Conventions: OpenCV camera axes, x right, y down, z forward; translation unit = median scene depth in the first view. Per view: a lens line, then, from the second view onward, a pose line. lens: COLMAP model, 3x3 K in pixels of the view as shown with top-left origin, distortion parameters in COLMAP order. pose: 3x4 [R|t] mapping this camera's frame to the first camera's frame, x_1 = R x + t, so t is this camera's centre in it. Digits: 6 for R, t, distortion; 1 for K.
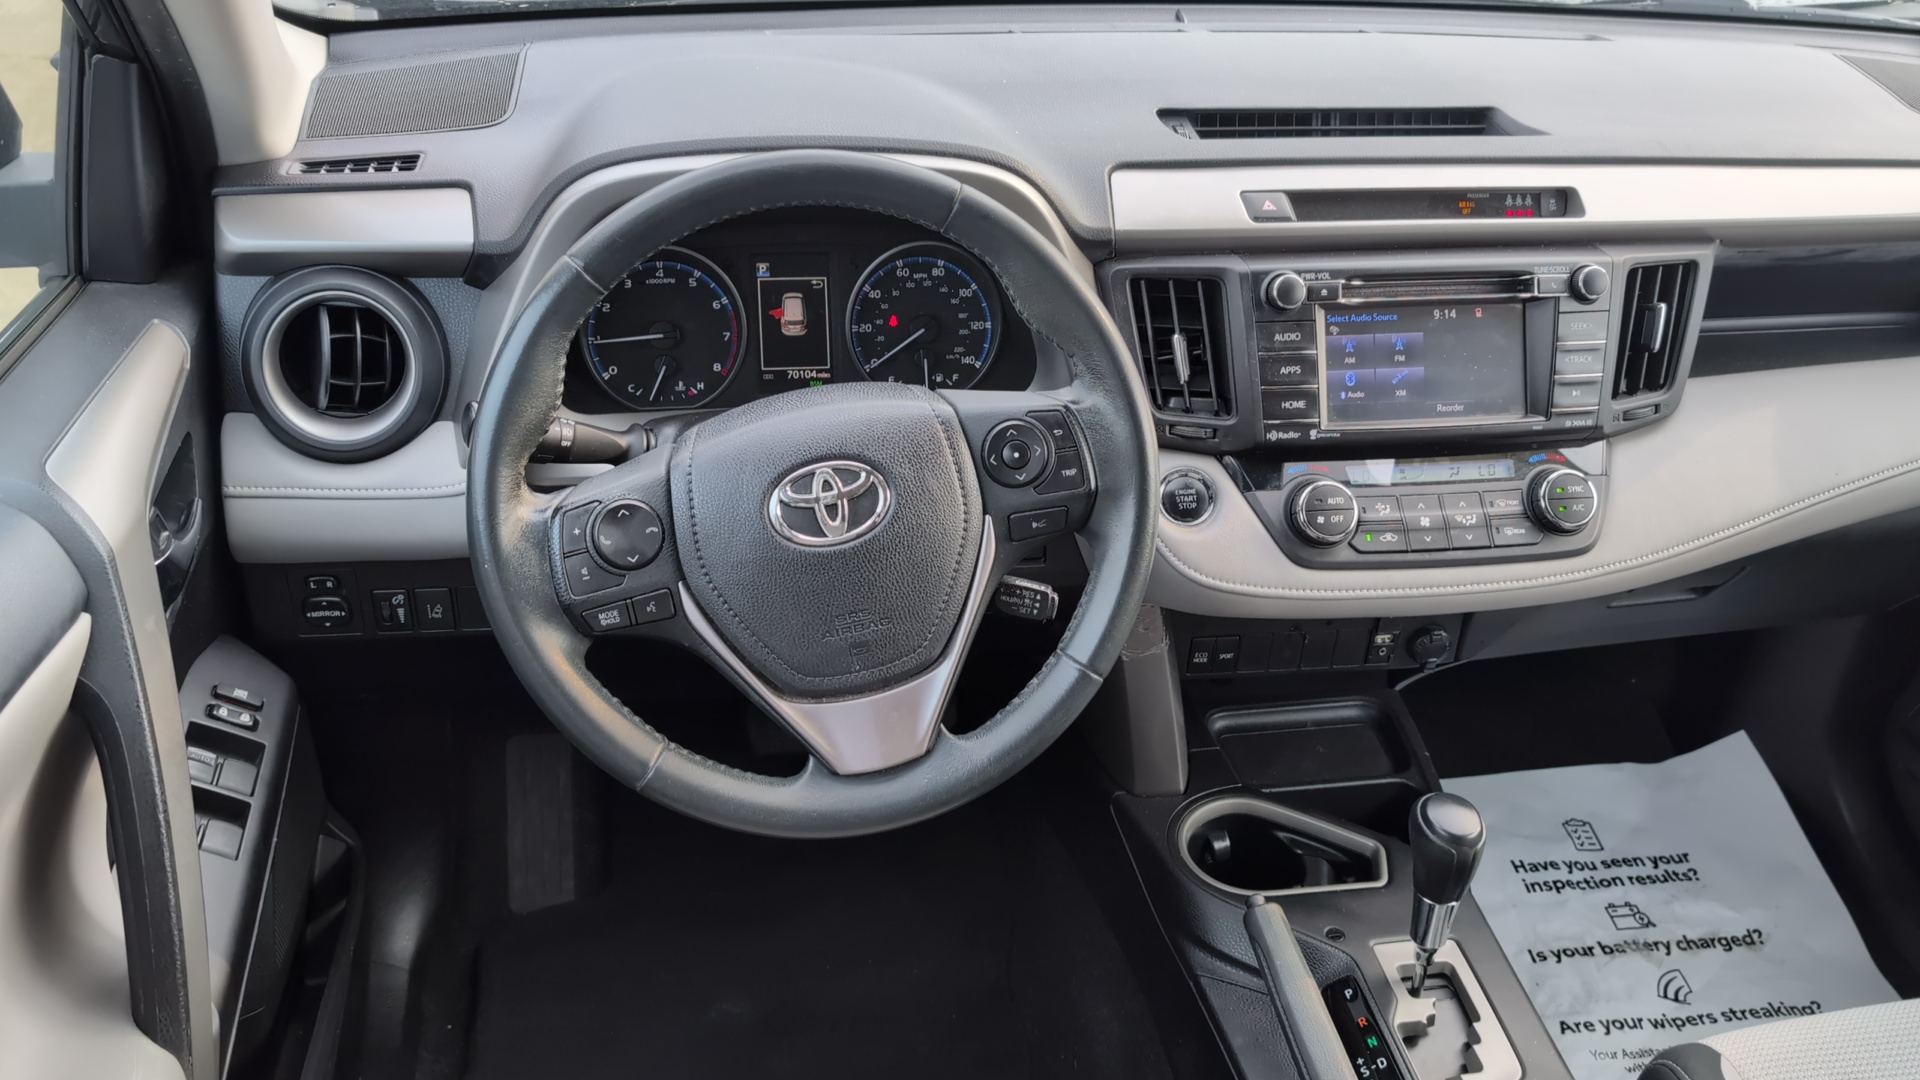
lens RADIAL K [[1527.9, 0, 954.9], [0, 1527.9, 523.2], [0, 0, 1]] dist [0.015066, -0.075006]
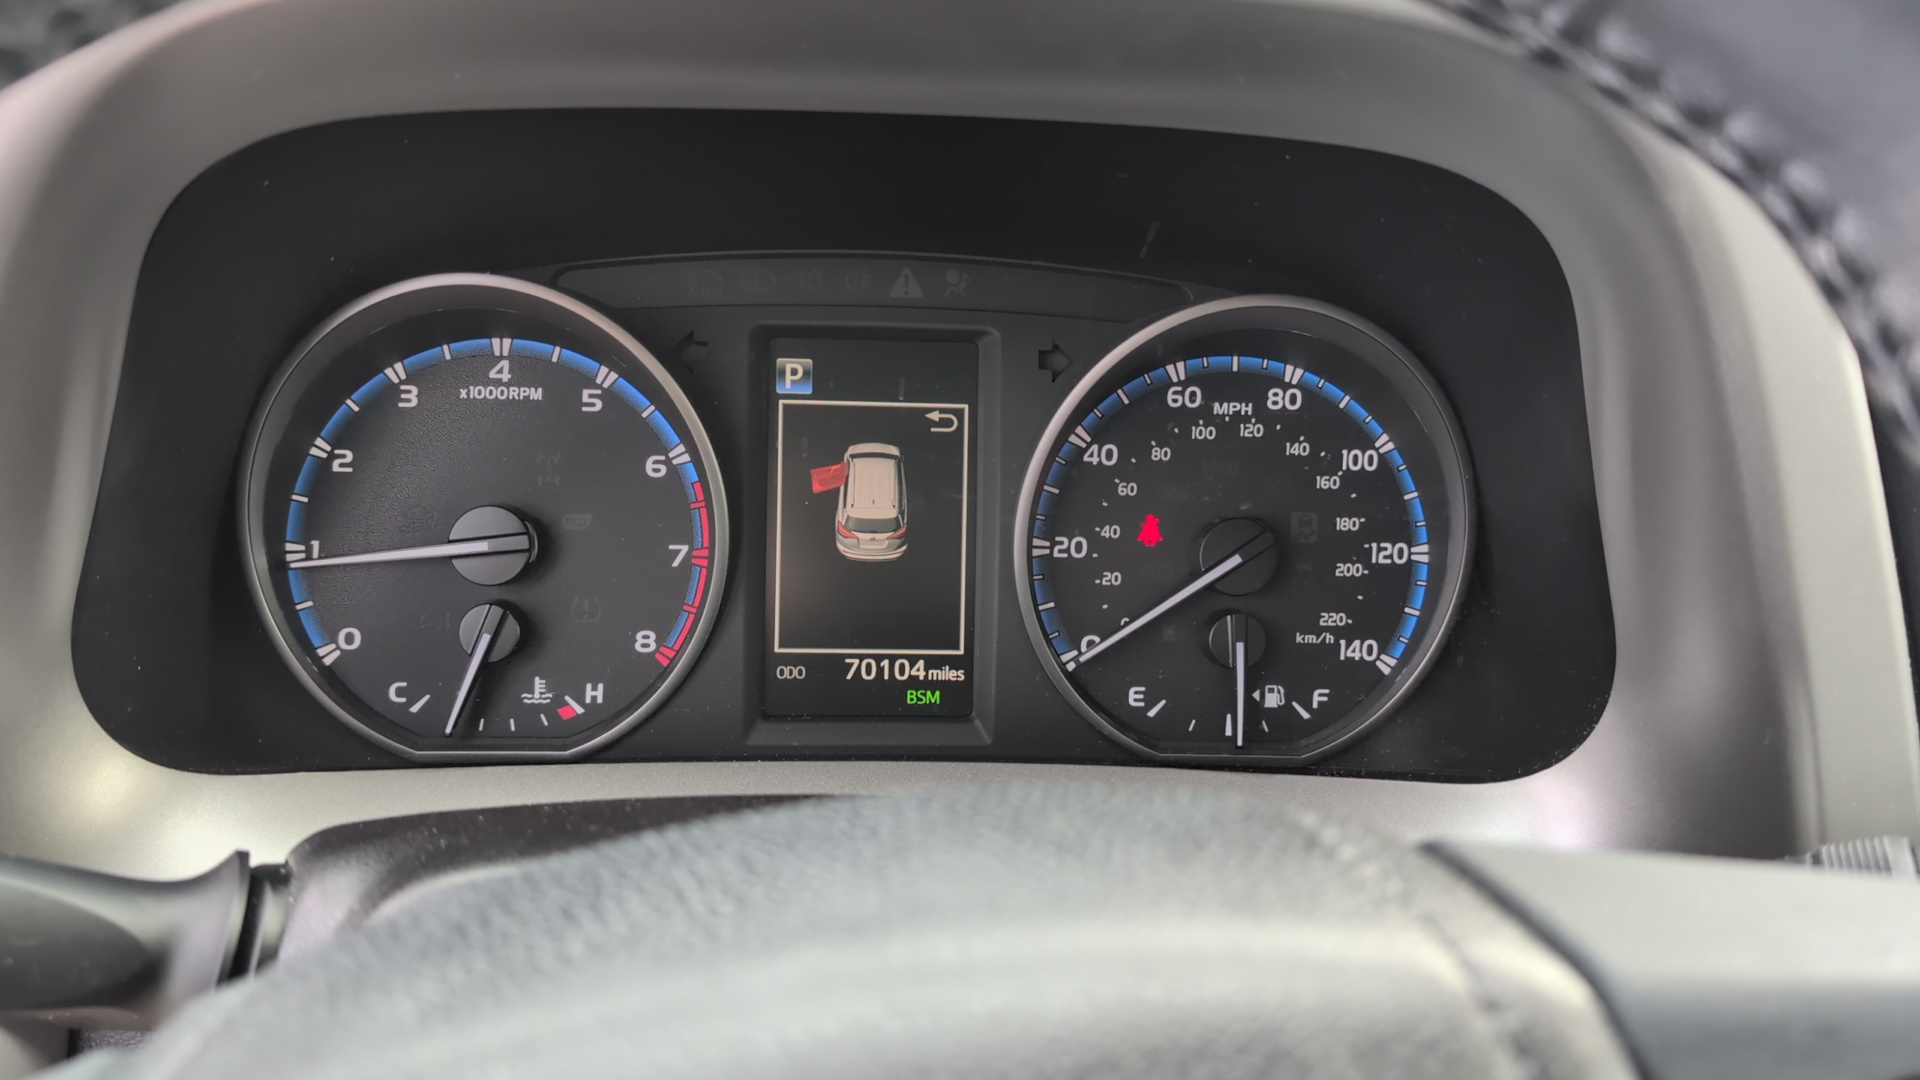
lens RADIAL K [[1527.9, 0, 957.3], [0, 1527.9, 522.0], [0, 0, 1]] dist [0.015066, -0.075006]
pose [[0.994032, 0.036301, -0.102876, -0.051553], [-0.052061, 0.986555, -0.154914, -0.082131], [0.095870, 0.159345, 0.982557, 0.687906]]
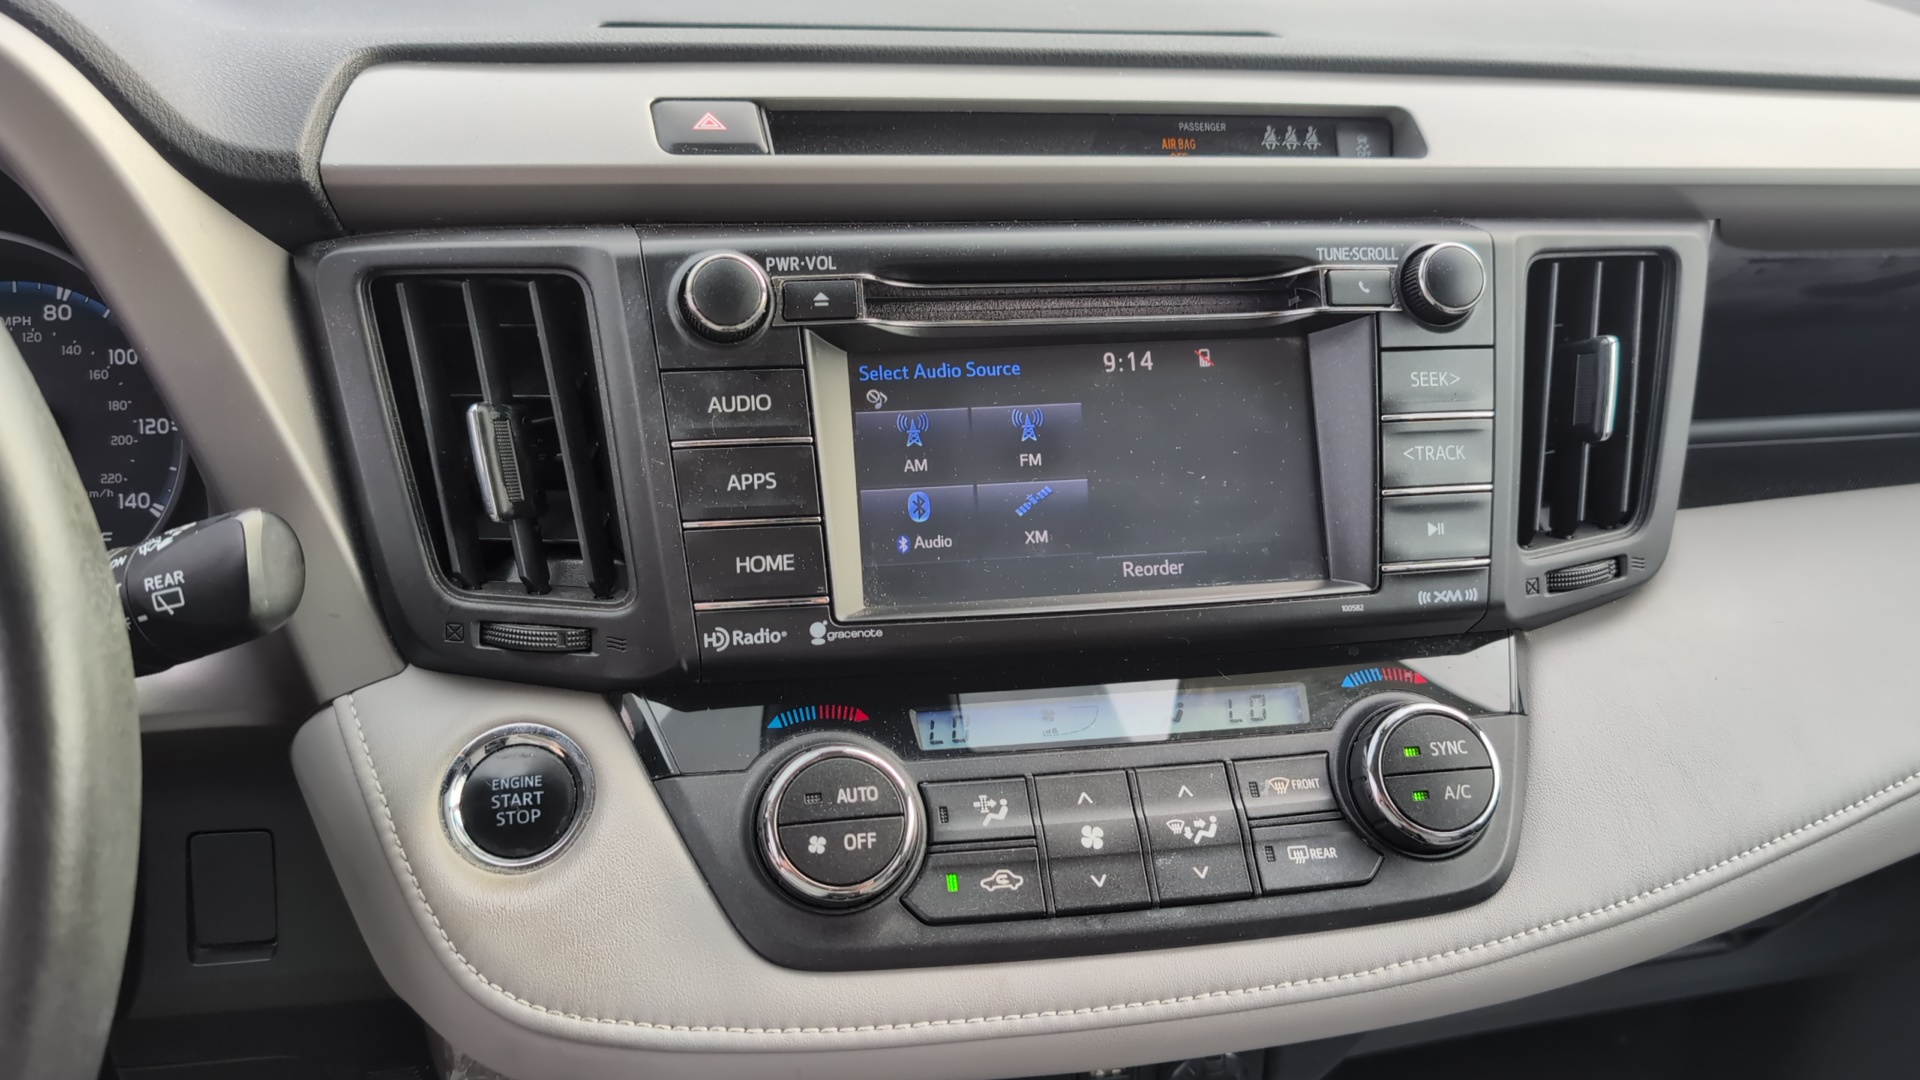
lens RADIAL K [[1527.9, 0, 954.4], [0, 1527.9, 537.4], [0, 0, 1]] dist [0.015066, -0.075006]
pose [[0.999355, -0.024283, 0.026449, 0.261773], [0.028244, 0.986474, -0.161467, -0.015506], [-0.022170, 0.162110, 0.986524, 0.581279]]
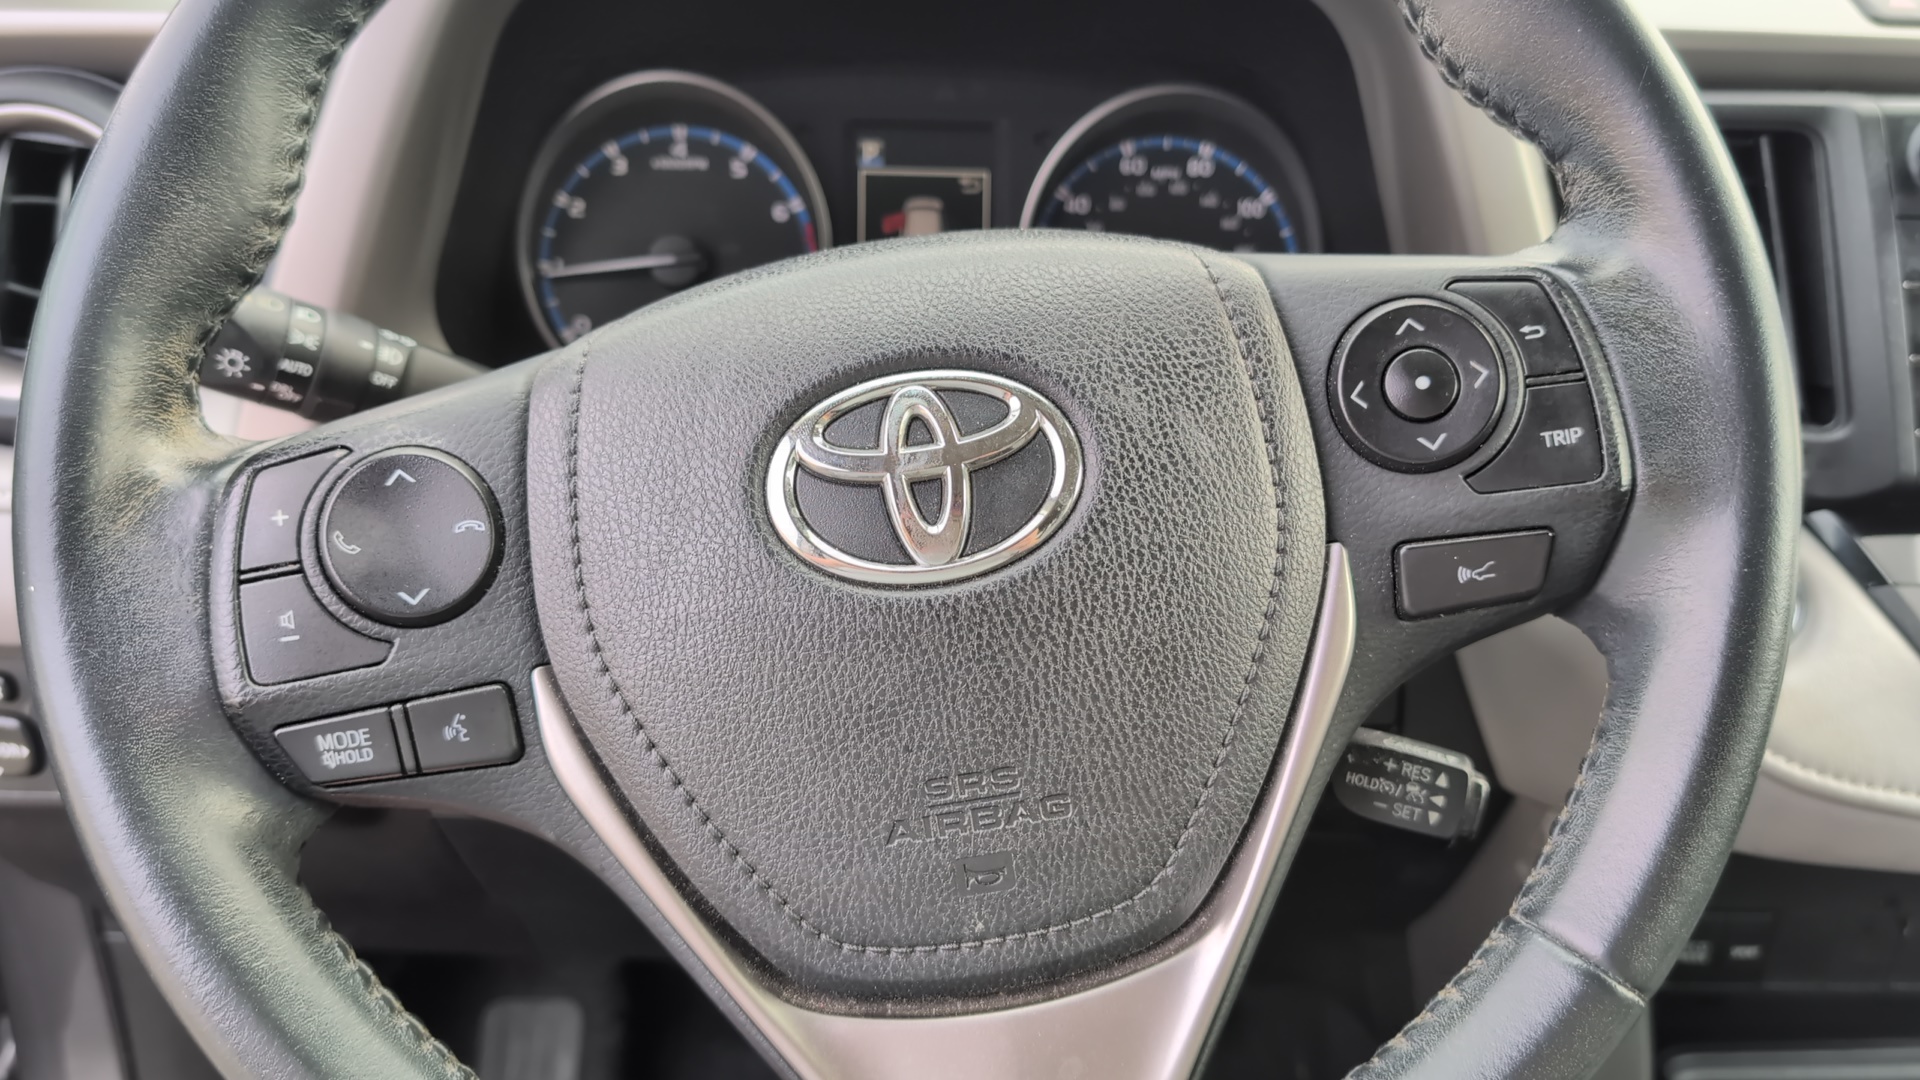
lens RADIAL K [[1527.9, 0, 958.5], [0, 1527.9, 546.1], [0, 0, 1]] dist [0.015066, -0.075006]
pose [[0.989820, 0.037294, -0.137354, -0.017040], [-0.057241, 0.987880, -0.144277, 0.047863], [0.130309, 0.150671, 0.979958, 0.522031]]
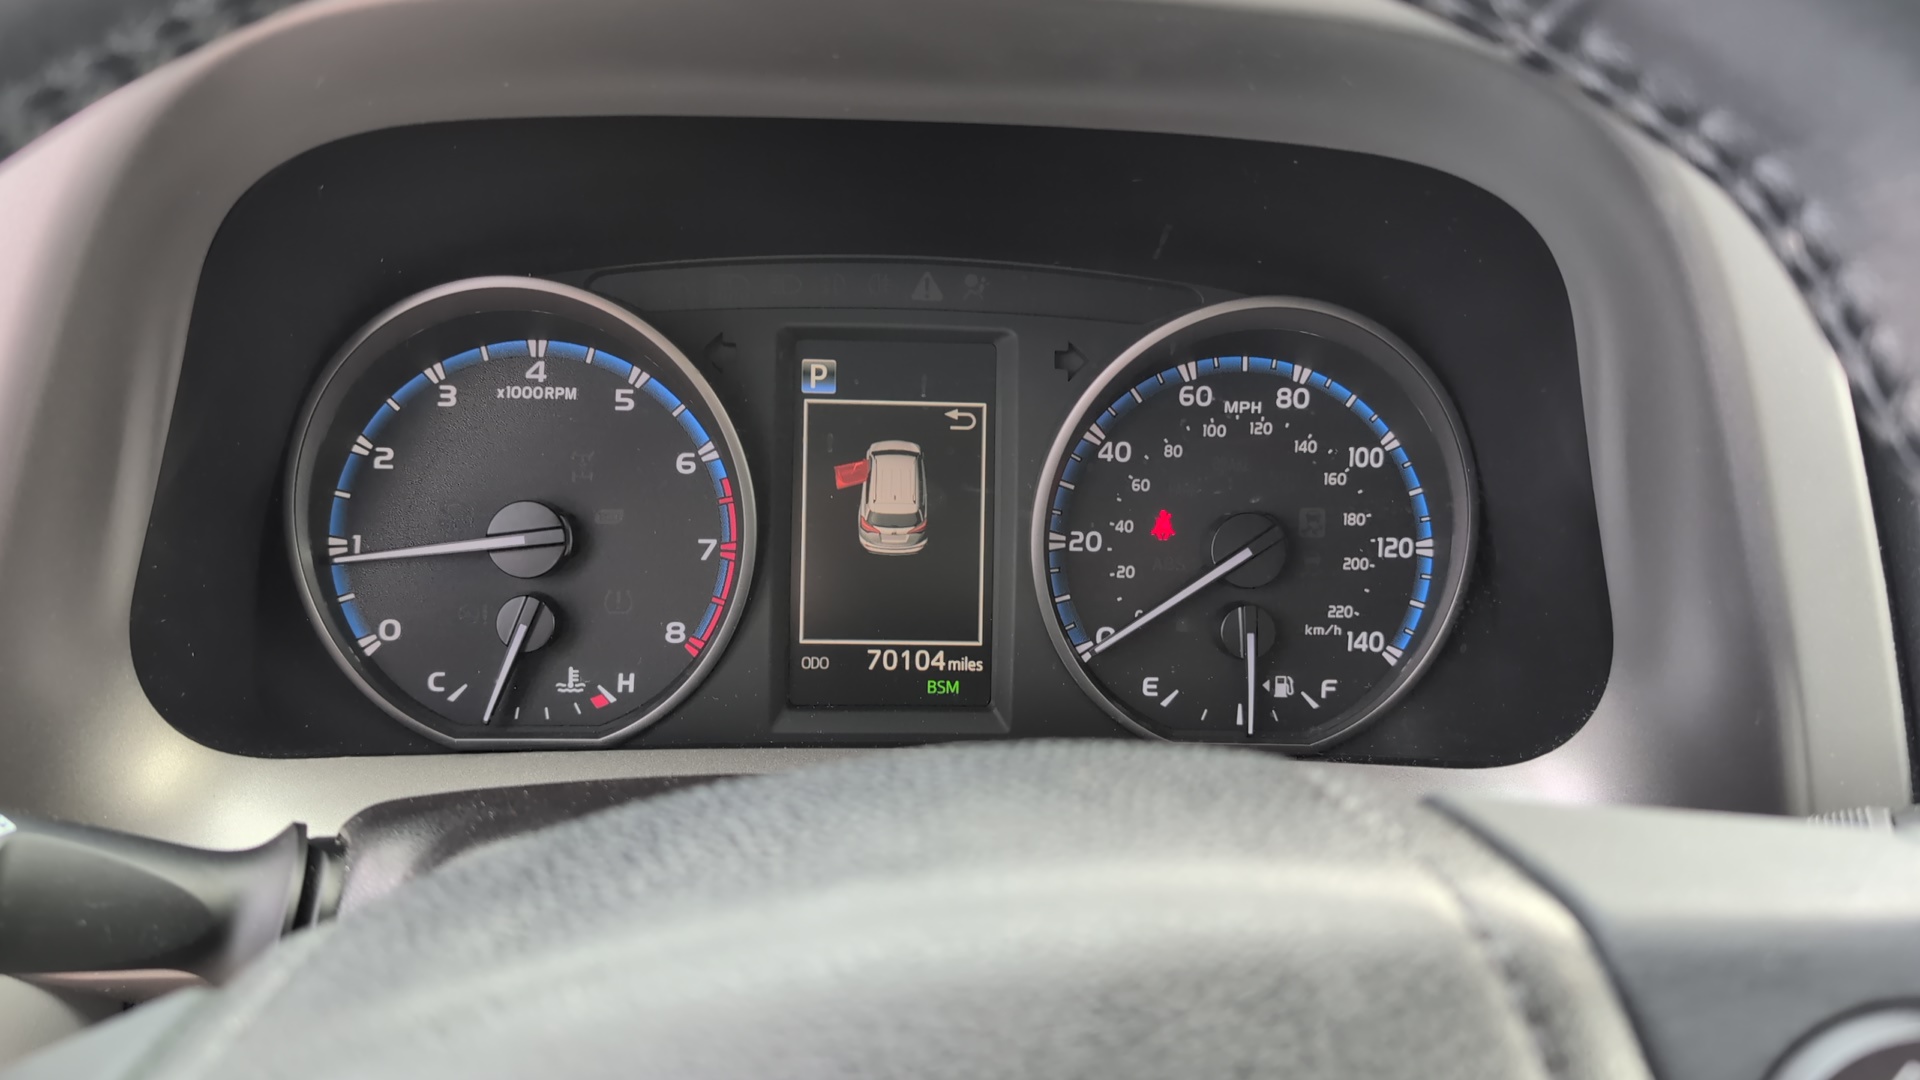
lens RADIAL K [[1527.9, 0, 957.0], [0, 1527.9, 530.0], [0, 0, 1]] dist [0.015066, -0.075006]
pose [[0.993434, 0.035457, -0.108773, -0.052723], [-0.052596, 0.985877, -0.159000, -0.075171], [0.101599, 0.163677, 0.981268, 0.675956]]
